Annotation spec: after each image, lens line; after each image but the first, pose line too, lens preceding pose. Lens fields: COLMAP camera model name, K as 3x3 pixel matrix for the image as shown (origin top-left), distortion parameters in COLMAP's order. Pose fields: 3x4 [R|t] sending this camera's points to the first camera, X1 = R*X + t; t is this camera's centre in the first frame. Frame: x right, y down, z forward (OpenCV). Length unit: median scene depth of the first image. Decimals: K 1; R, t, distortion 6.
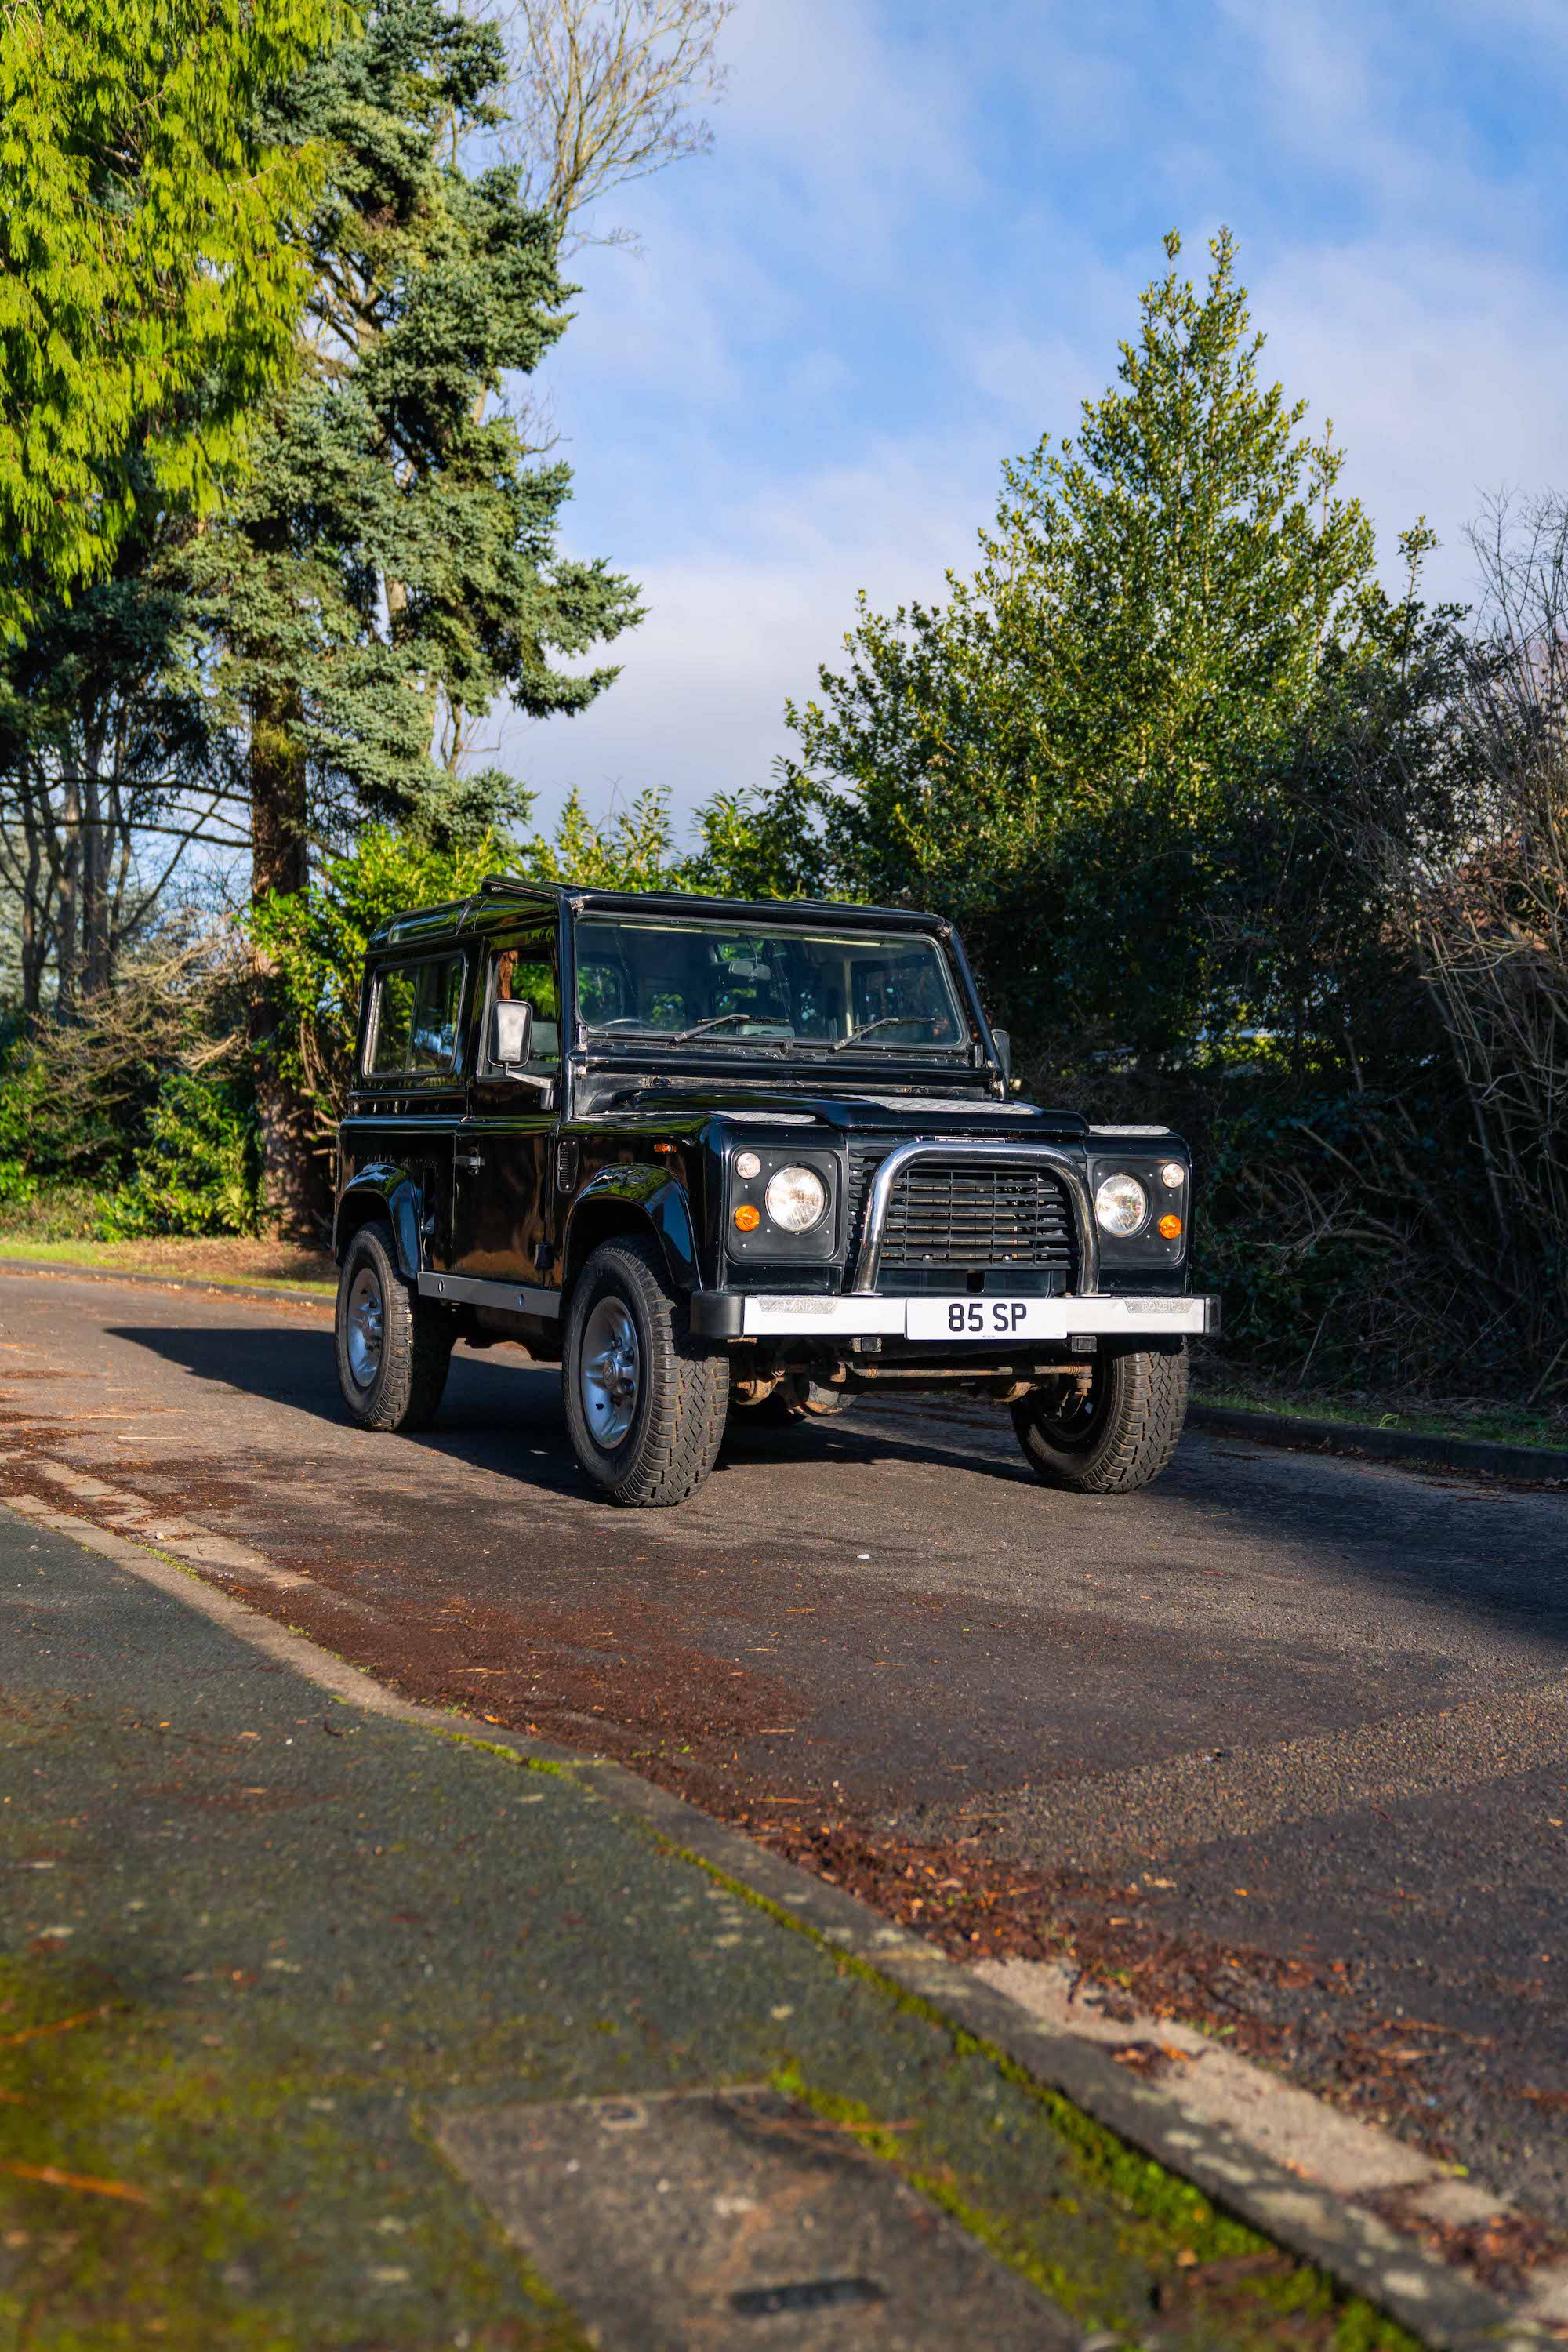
lens RADIAL K [[2608.1, 0, 784.0], [0, 2608.1, 1176.0], [0, 0, 1]] dist [-0.014999, -0.003598]
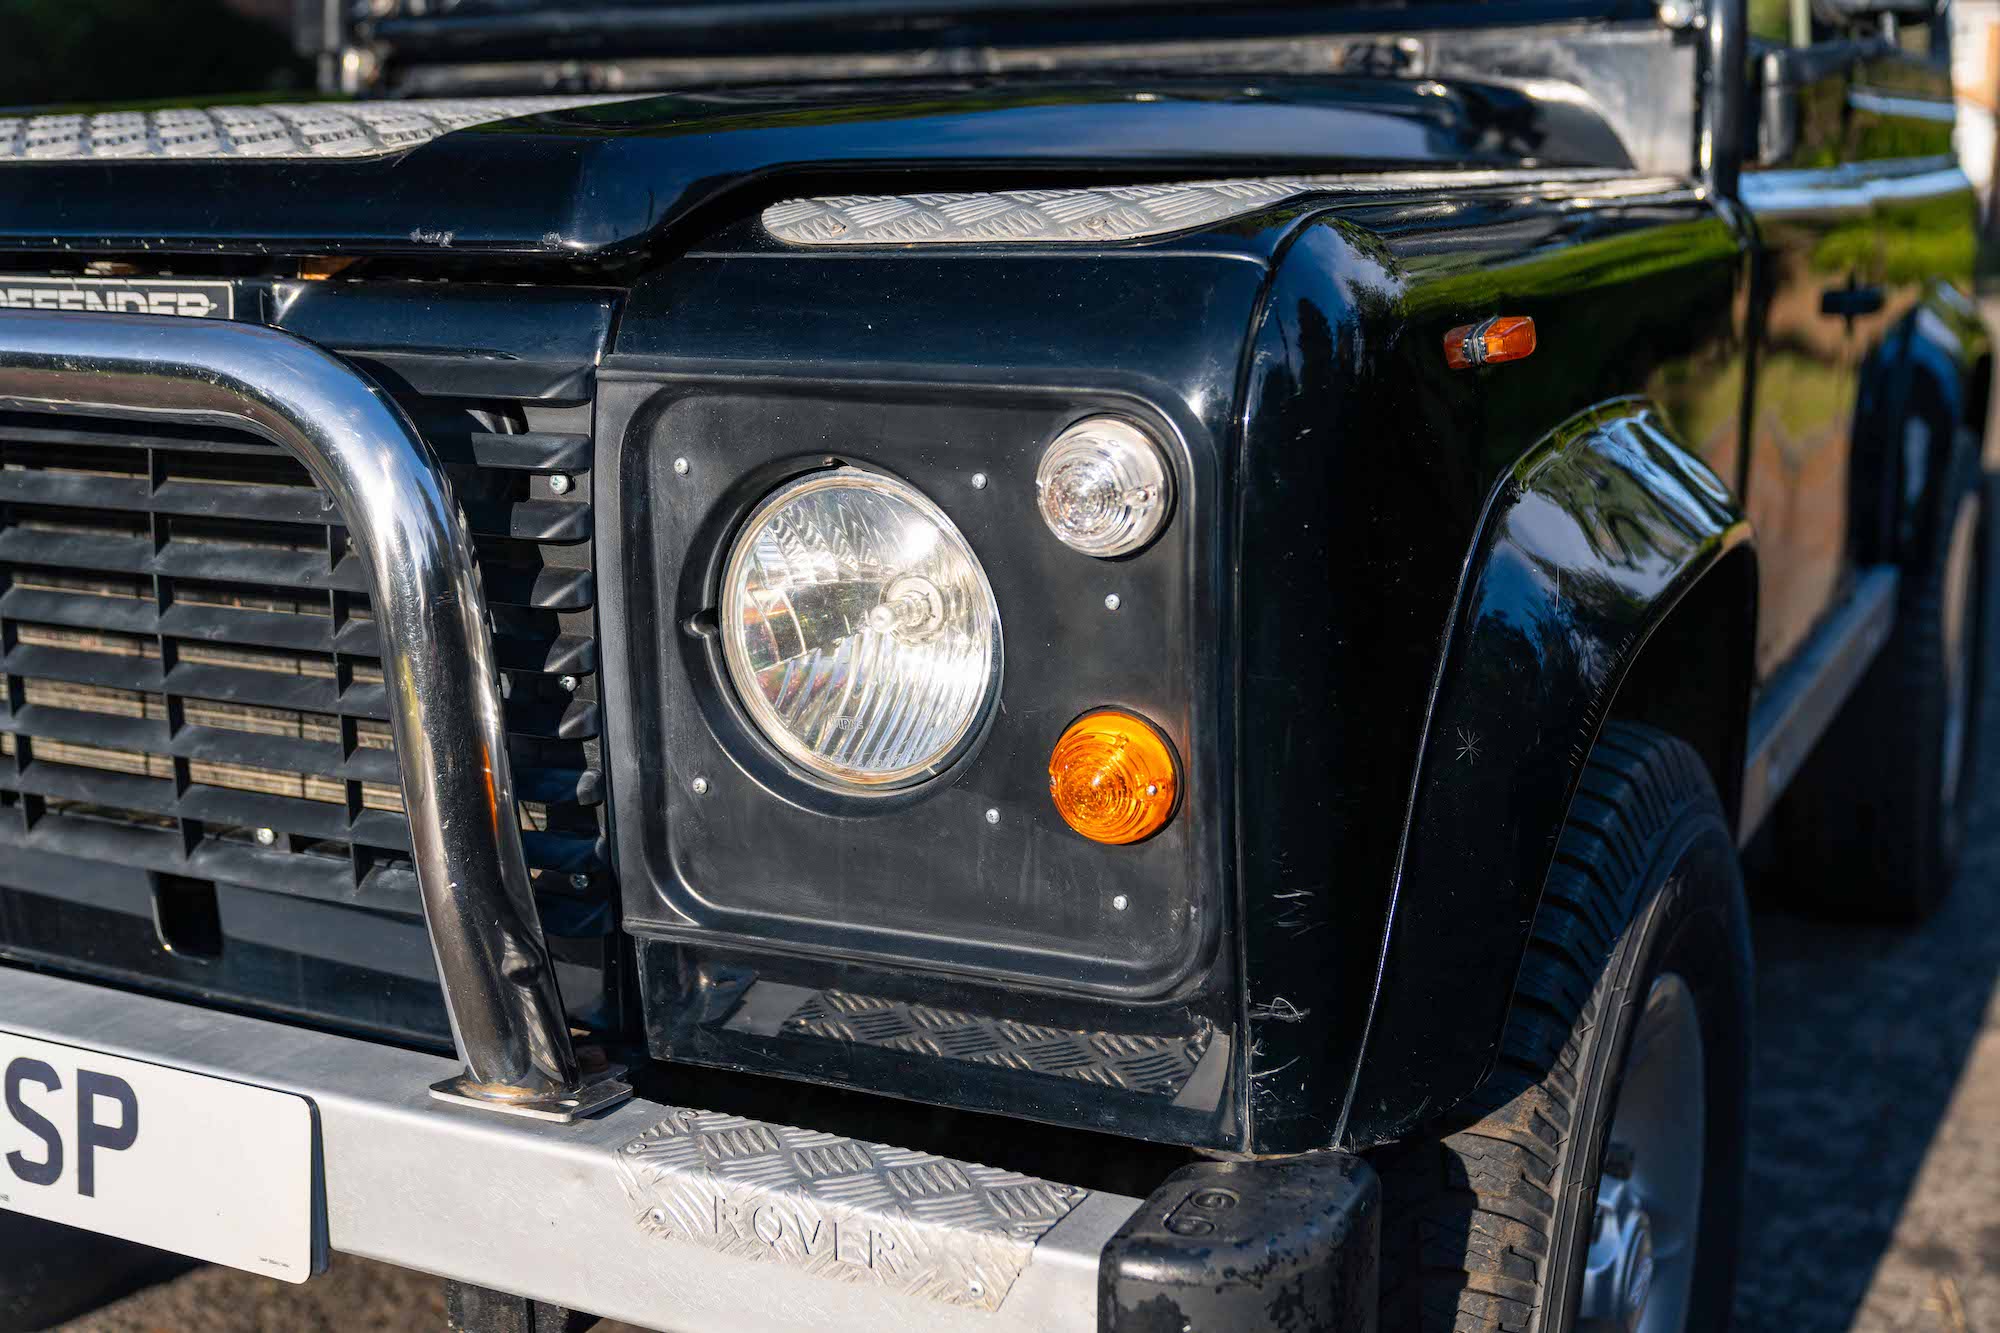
lens RADIAL K [[2364.4, 0, 1000.0], [0, 2364.4, 666.5], [0, 0, 1]] dist [0.001225, 0.026888]
pose [[0.604980, 0.134563, -0.784788, 0.210390], [0.020203, 0.982705, 0.184073, -0.013422], [0.795984, -0.127216, 0.591799, 0.709540]]
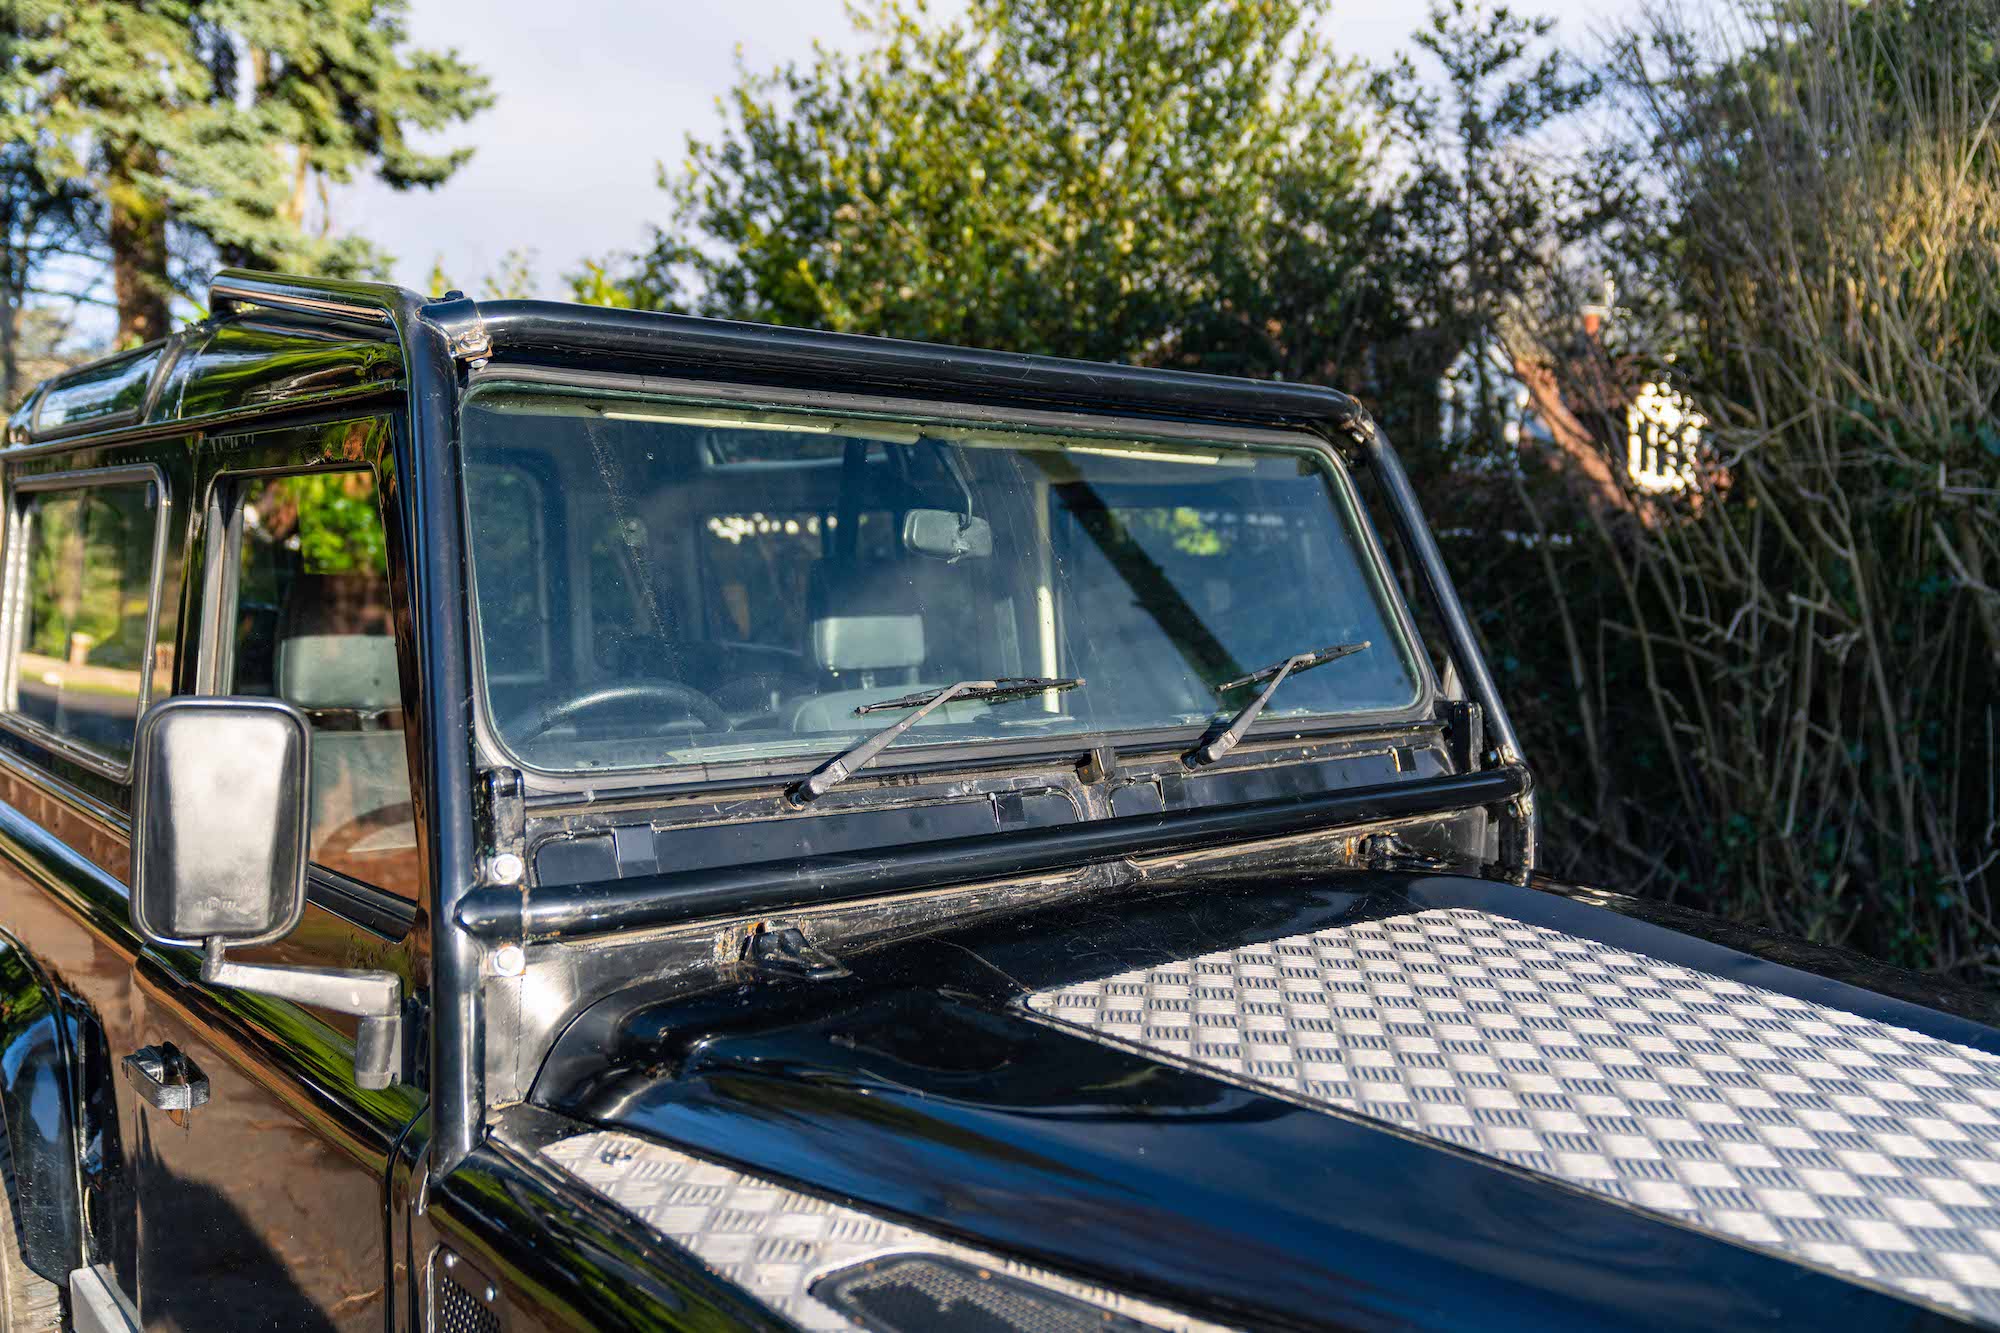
lens RADIAL K [[1681.7, 0, 1000.0], [0, 1681.7, 666.5], [0, 0, 1]] dist [-0.003366, -0.005504]
pose [[0.971633, -0.025015, 0.235167, -0.056283], [0.008787, 0.997522, 0.069804, -0.068062], [-0.236330, -0.065757, 0.969445, 0.676843]]
